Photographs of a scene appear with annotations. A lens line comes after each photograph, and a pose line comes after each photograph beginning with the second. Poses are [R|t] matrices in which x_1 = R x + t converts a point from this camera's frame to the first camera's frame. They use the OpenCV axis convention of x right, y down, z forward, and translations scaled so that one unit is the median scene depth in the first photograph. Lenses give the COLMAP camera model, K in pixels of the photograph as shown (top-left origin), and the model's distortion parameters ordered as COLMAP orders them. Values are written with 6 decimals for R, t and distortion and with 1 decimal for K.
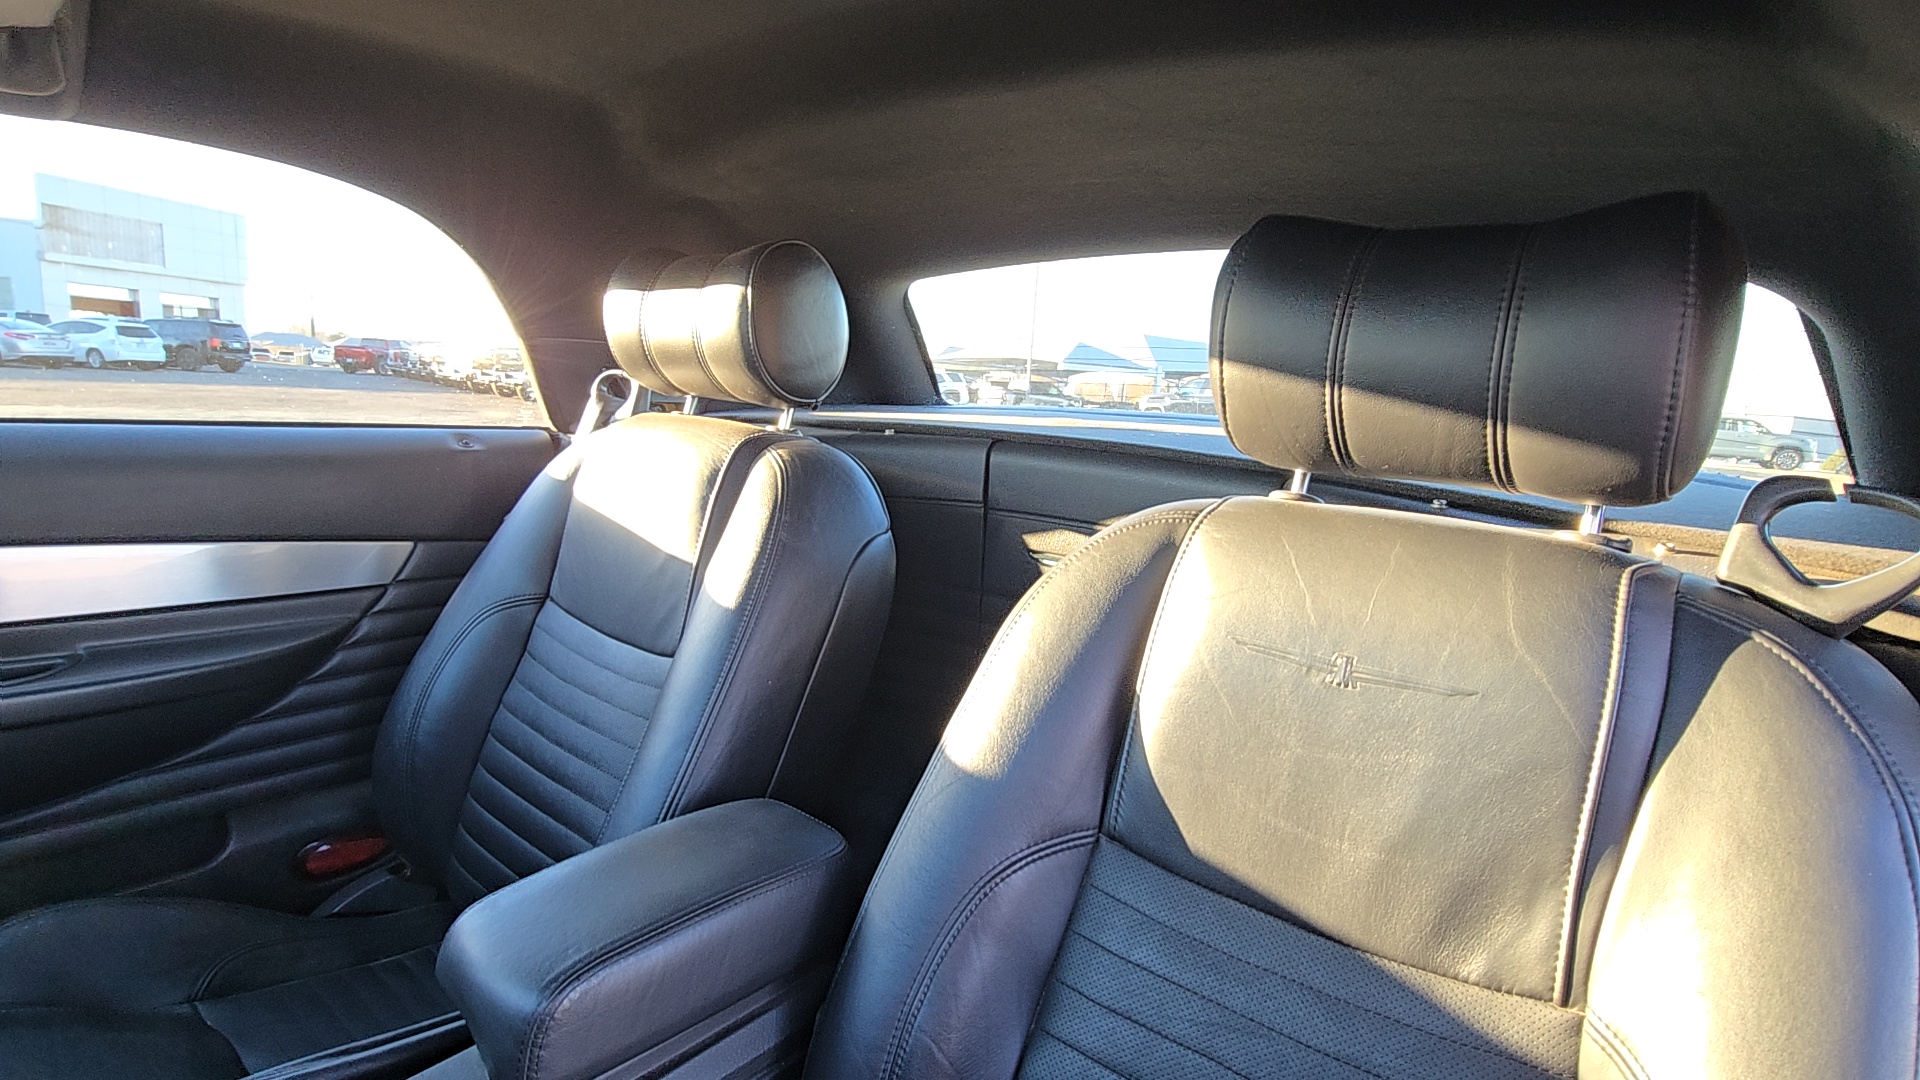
lens RADIAL K [[975.8, 0, 981.0], [0, 975.8, 549.4], [0, 0, 1]] dist [-0.008379, 0.003731]
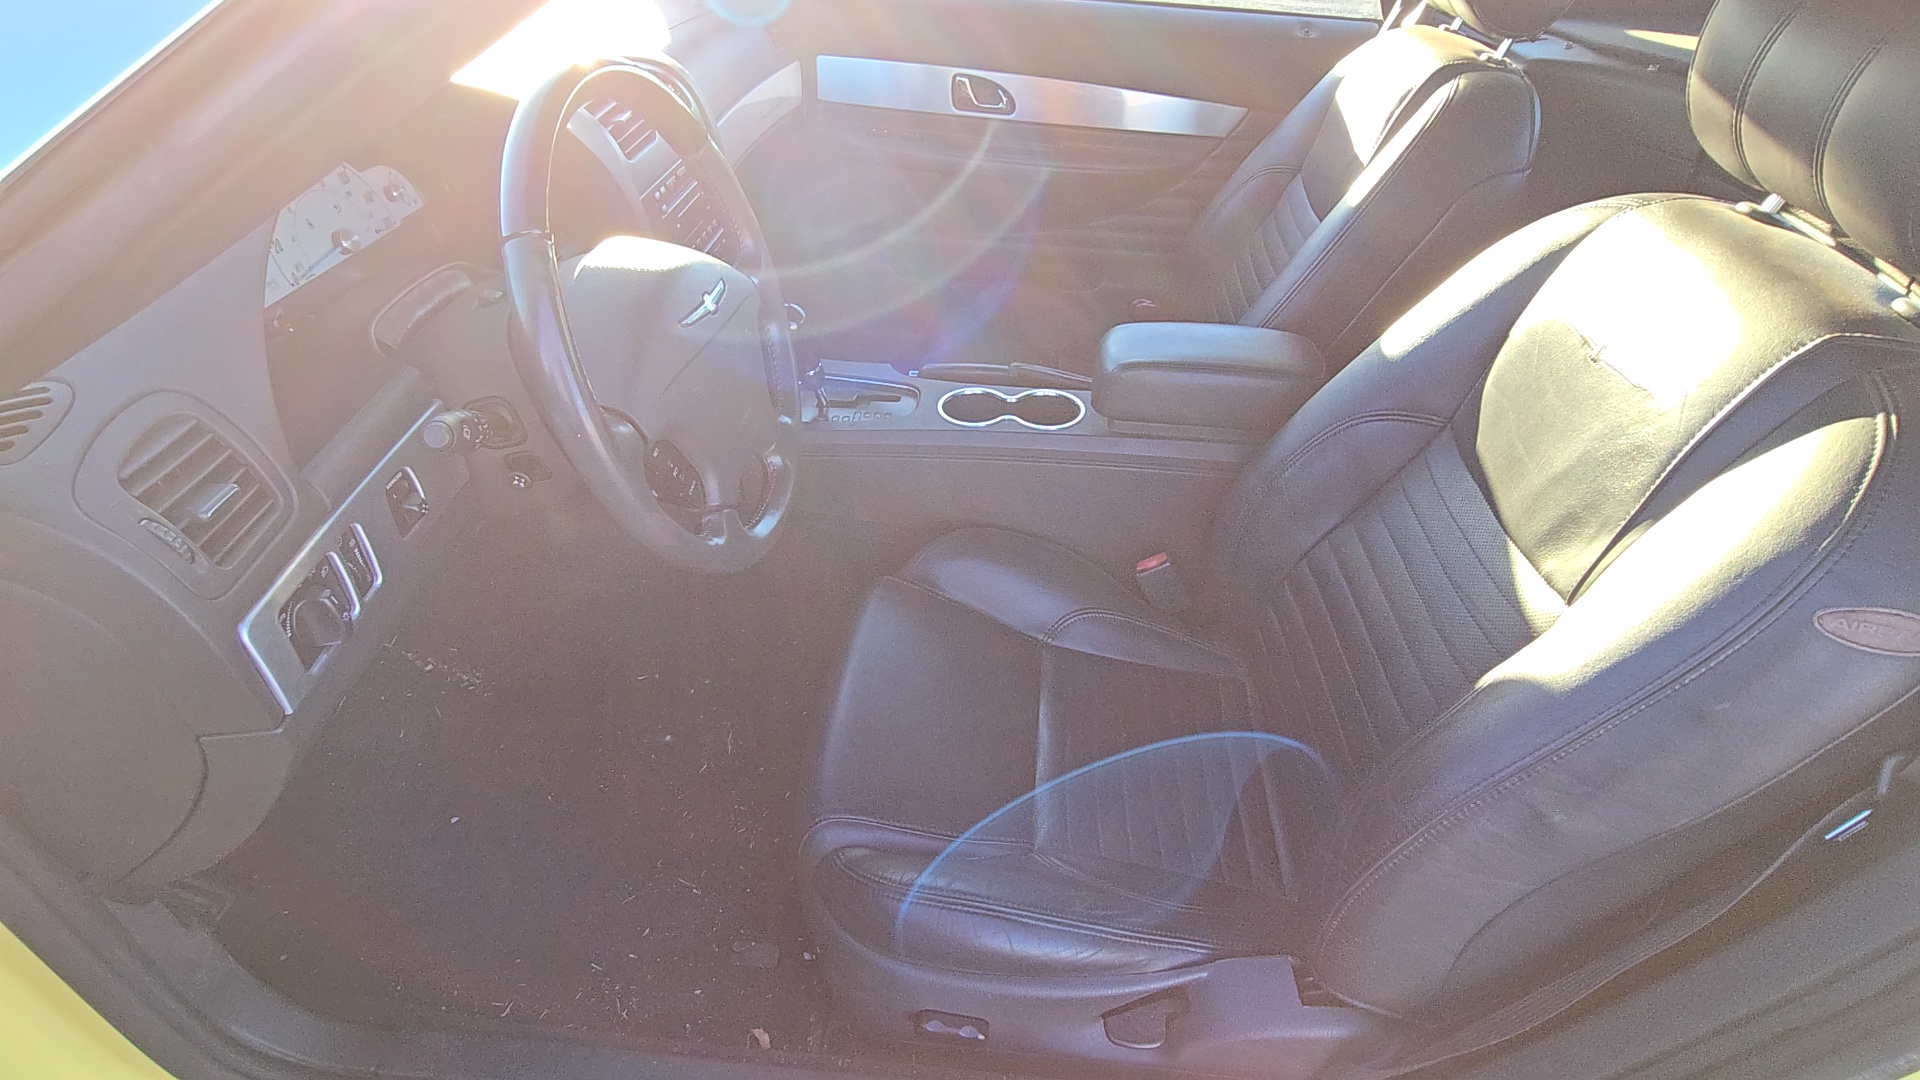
lens RADIAL K [[975.8, 0, 957.7], [0, 975.8, 540.0], [0, 0, 1]] dist [-0.008379, 0.003731]
pose [[0.562665, 0.462133, -0.685449, 0.464843], [-0.141598, 0.870777, 0.470848, -0.074823], [0.814468, -0.167872, 0.555393, -0.230901]]
